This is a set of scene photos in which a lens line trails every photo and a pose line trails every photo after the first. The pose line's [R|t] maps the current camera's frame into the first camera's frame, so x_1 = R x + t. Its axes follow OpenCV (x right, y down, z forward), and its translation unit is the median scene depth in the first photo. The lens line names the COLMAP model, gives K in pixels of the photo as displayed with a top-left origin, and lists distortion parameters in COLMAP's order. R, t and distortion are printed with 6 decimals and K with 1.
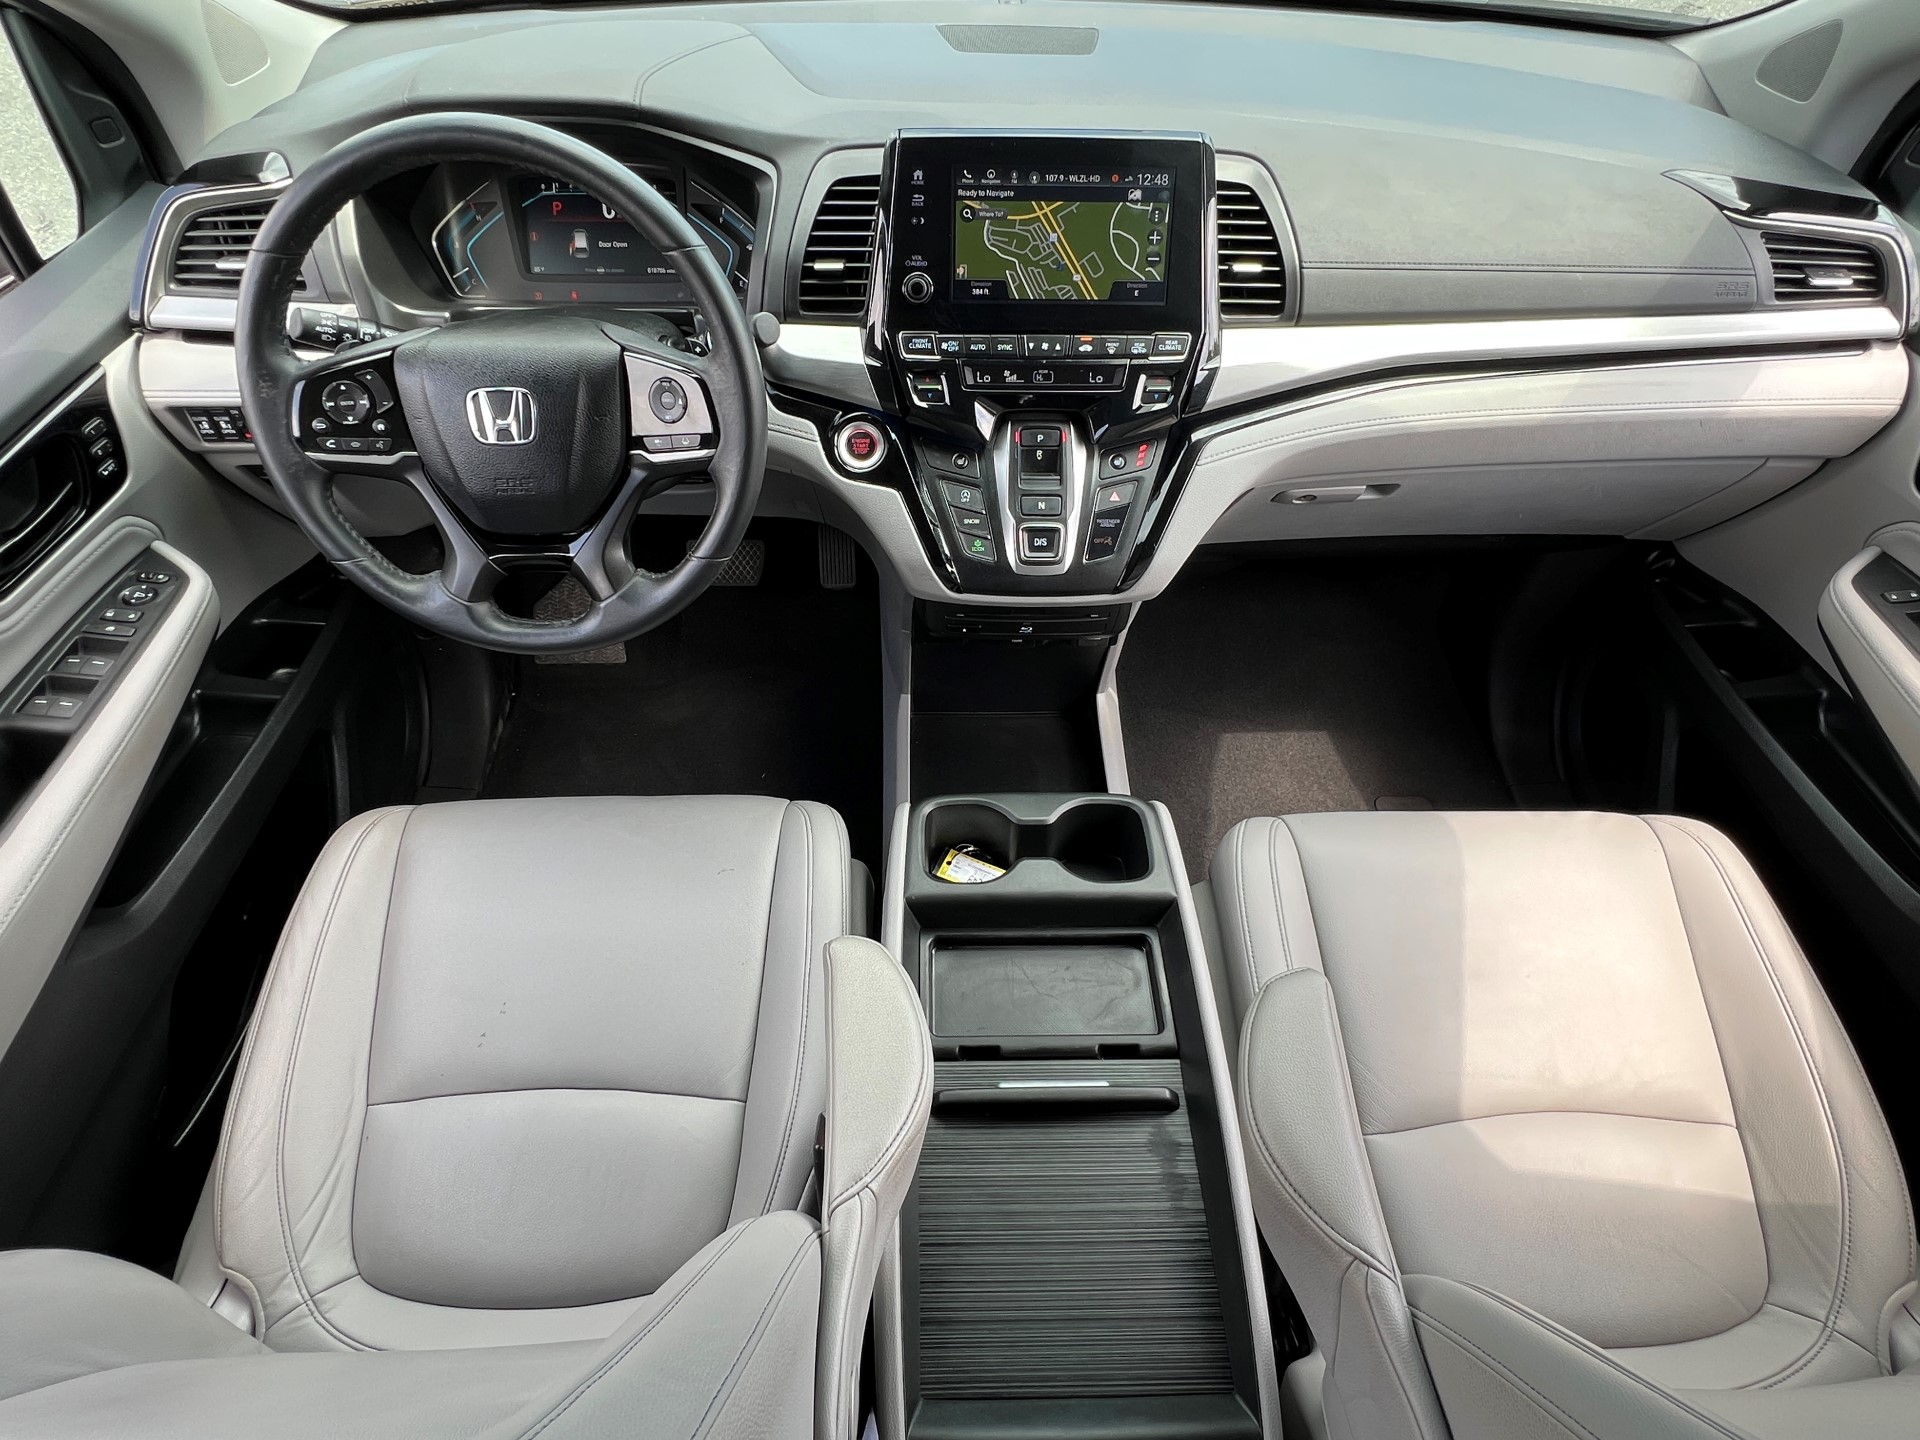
lens RADIAL K [[1024.8, 0, 960.0], [0, 1024.8, 720.0], [0, 0, 1]] dist [-0.001261, -0.000078]
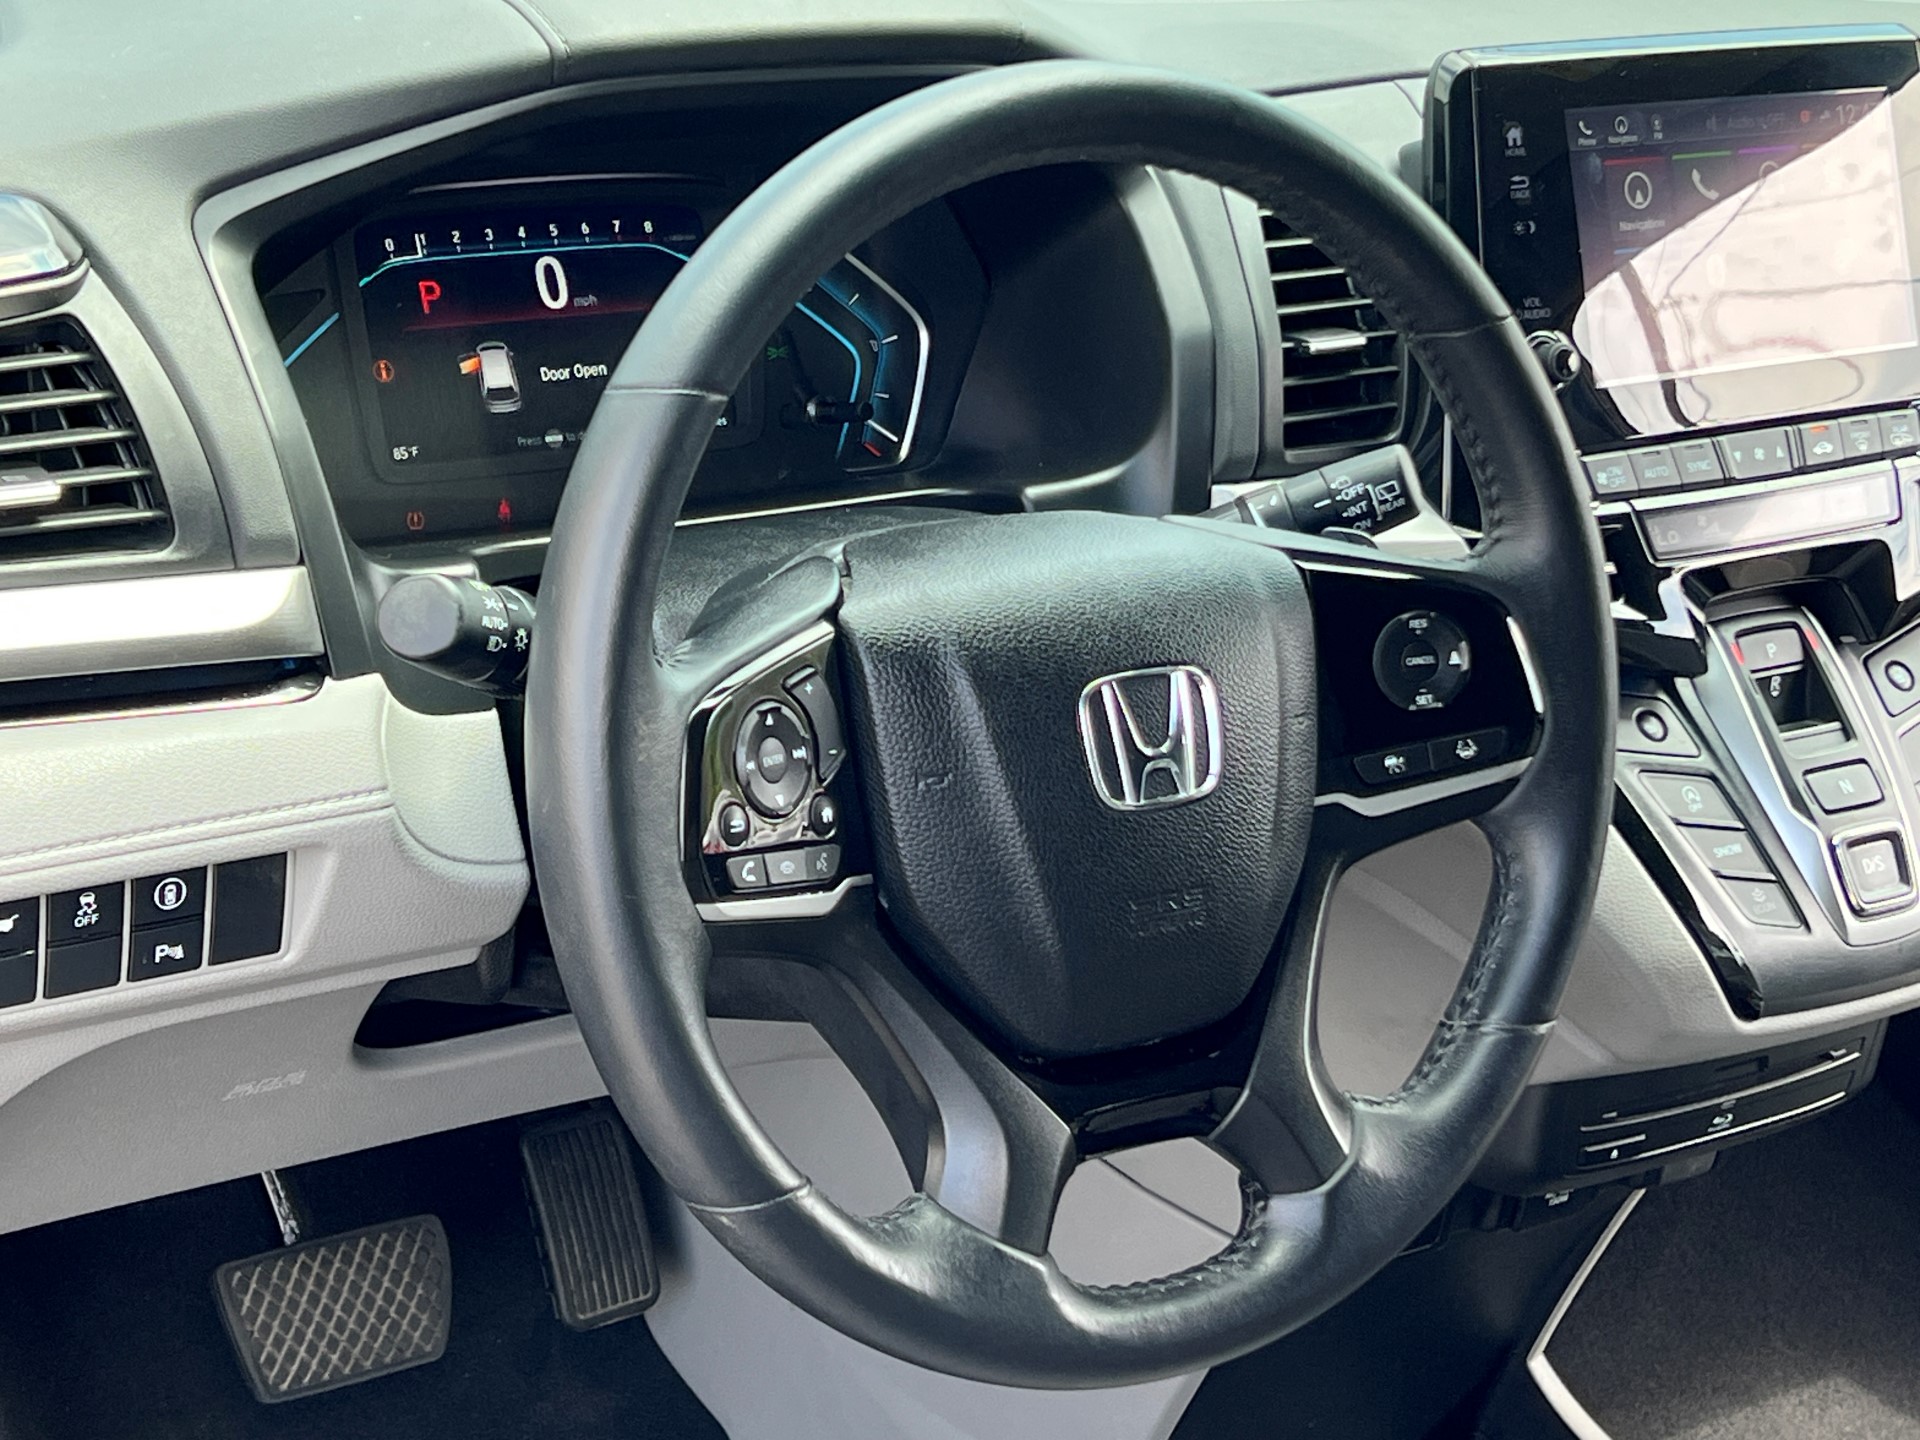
lens RADIAL K [[3757.2, 0, 960.0], [0, 3757.2, 720.0], [0, 0, 1]] dist [0.040597, 0.258776]
pose [[0.824904, -0.151320, 0.544643, -1.137061], [0.321823, 0.917829, -0.232423, 0.017690], [-0.464719, 0.367005, 0.805819, -0.138250]]
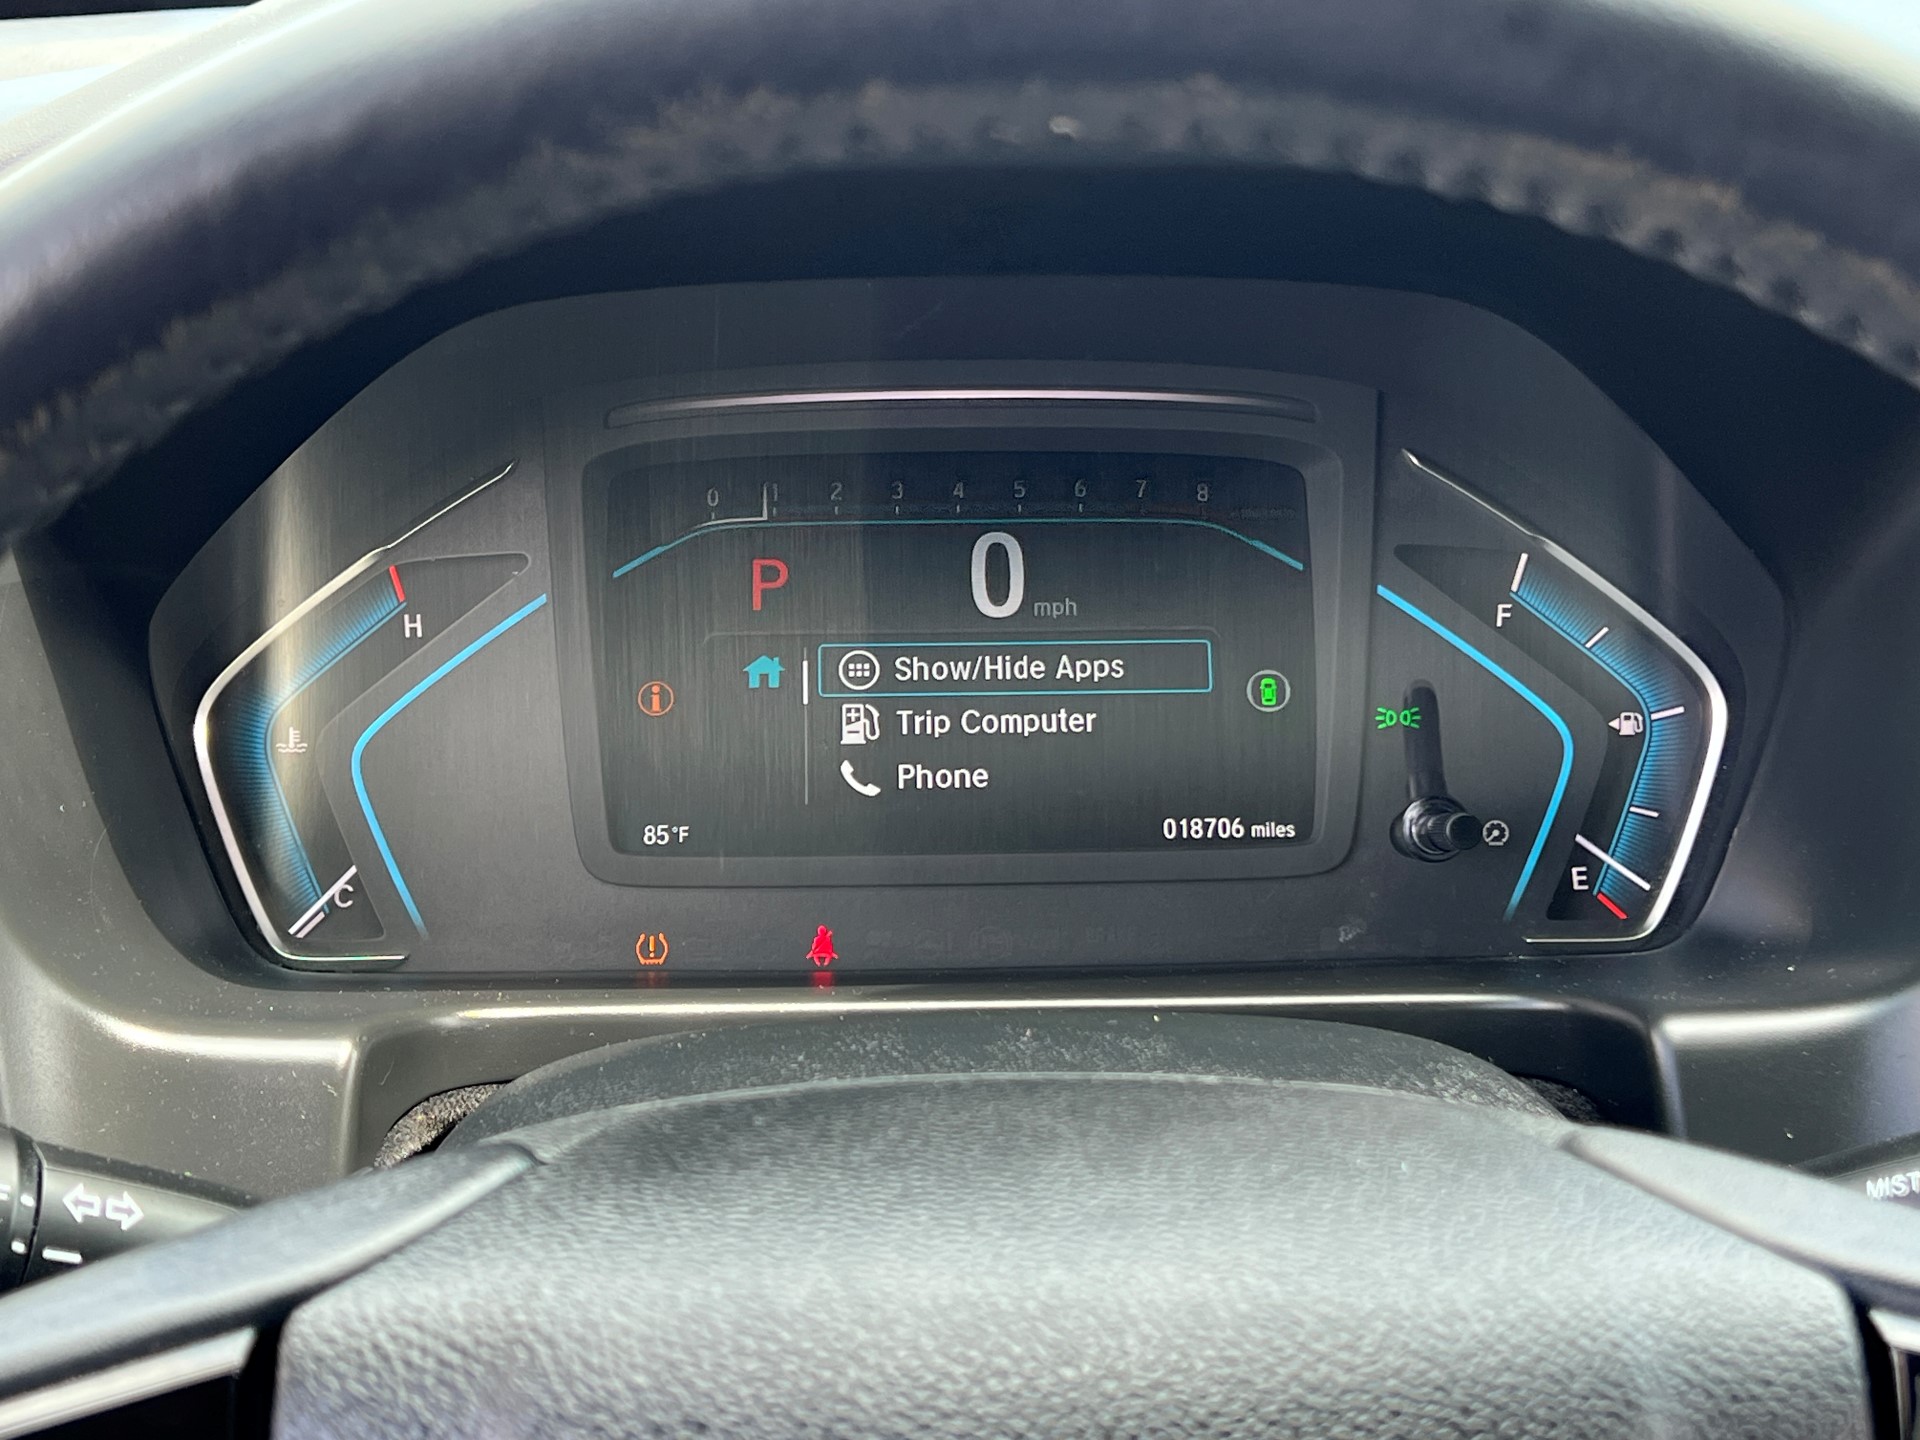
lens RADIAL K [[2851.4, 0, 960.0], [0, 2851.4, 720.0], [0, 0, 1]] dist [0.204191, -0.606345]
pose [[0.999681, -0.023709, -0.008670, -0.396388], [0.017442, 0.896962, -0.441763, -0.226038], [0.018250, 0.441471, 0.897090, 0.522503]]
